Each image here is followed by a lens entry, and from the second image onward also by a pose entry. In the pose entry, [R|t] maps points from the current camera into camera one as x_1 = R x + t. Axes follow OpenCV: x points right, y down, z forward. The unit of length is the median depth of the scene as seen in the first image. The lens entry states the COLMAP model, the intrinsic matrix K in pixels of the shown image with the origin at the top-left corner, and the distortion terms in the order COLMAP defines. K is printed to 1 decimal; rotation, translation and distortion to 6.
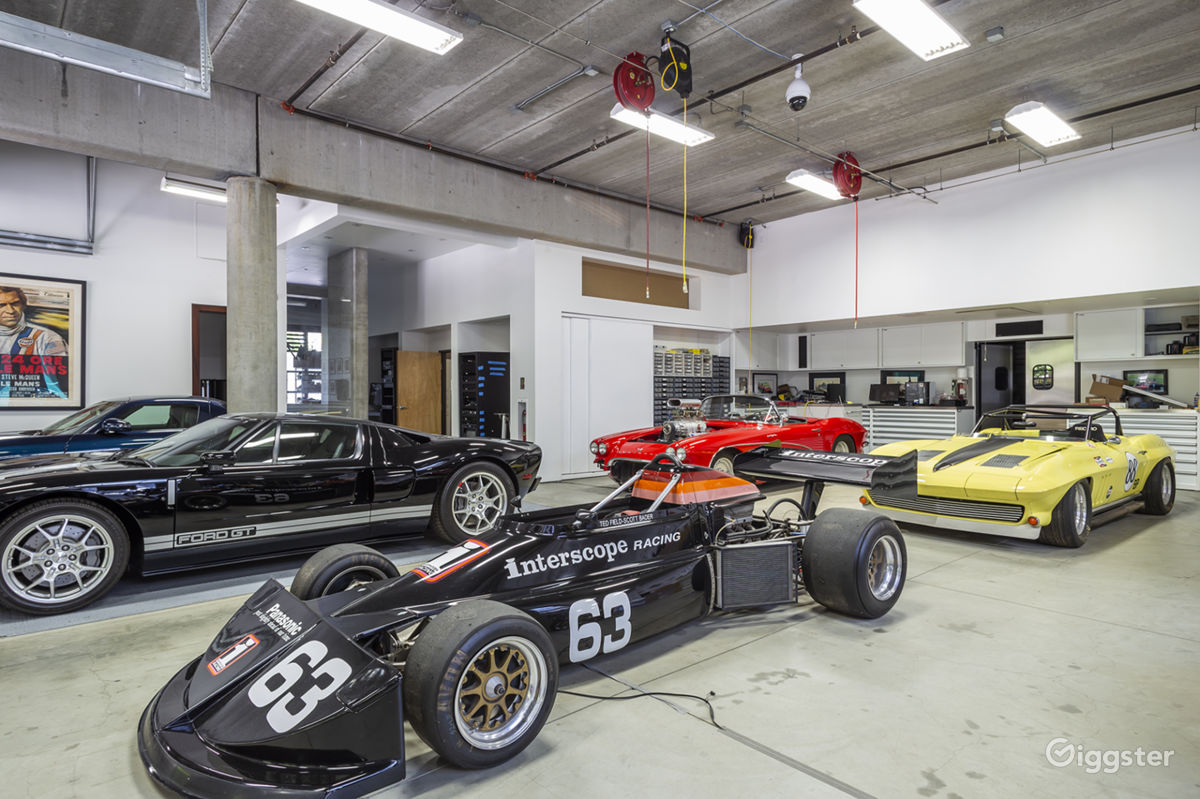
lens RADIAL K [[675.5, 0, 593.9], [0, 675.5, 396.4], [0, 0, 1]] dist [0.020905, -0.003102]
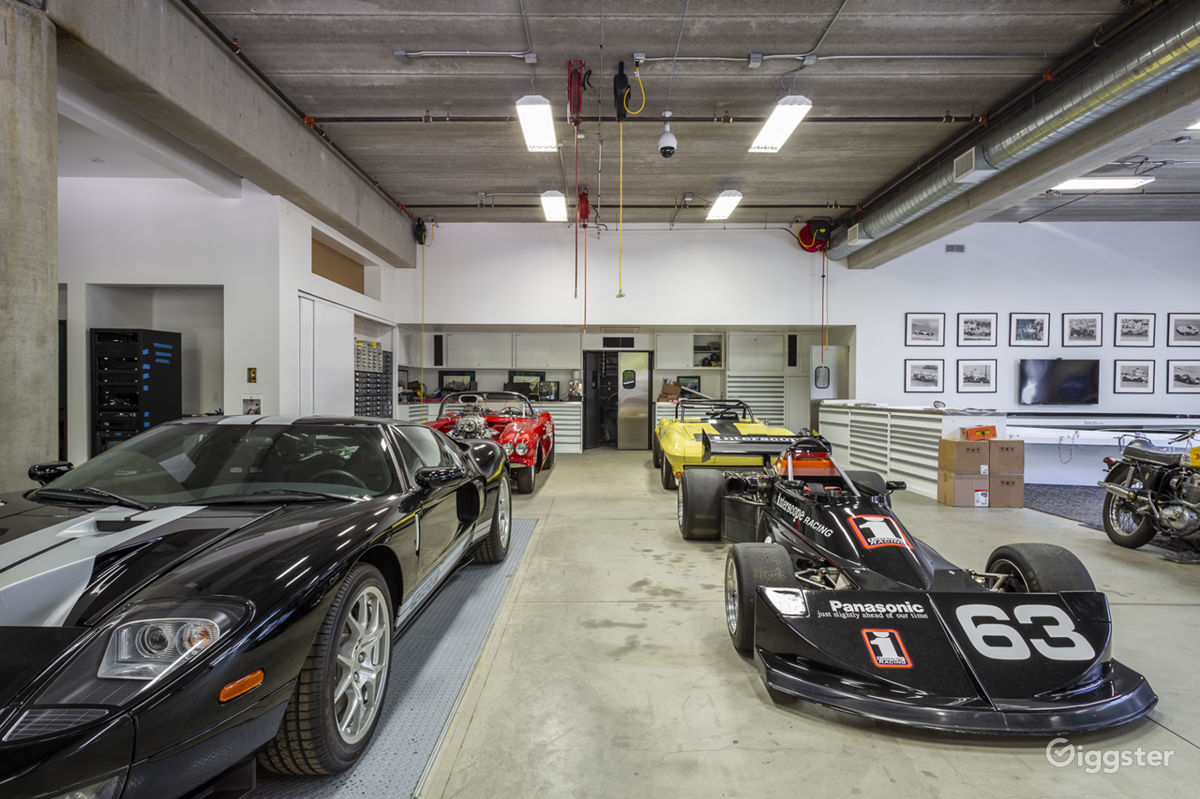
lens RADIAL K [[675.5, 0, 593.9], [0, 675.5, 396.4], [0, 0, 1]] dist [0.020905, -0.003102]
pose [[0.665047, -0.000379, 0.746802, -0.410144], [-0.003264, 0.999989, 0.003414, 0.001170], [-0.746795, -0.004708, 0.665038, 0.171708]]
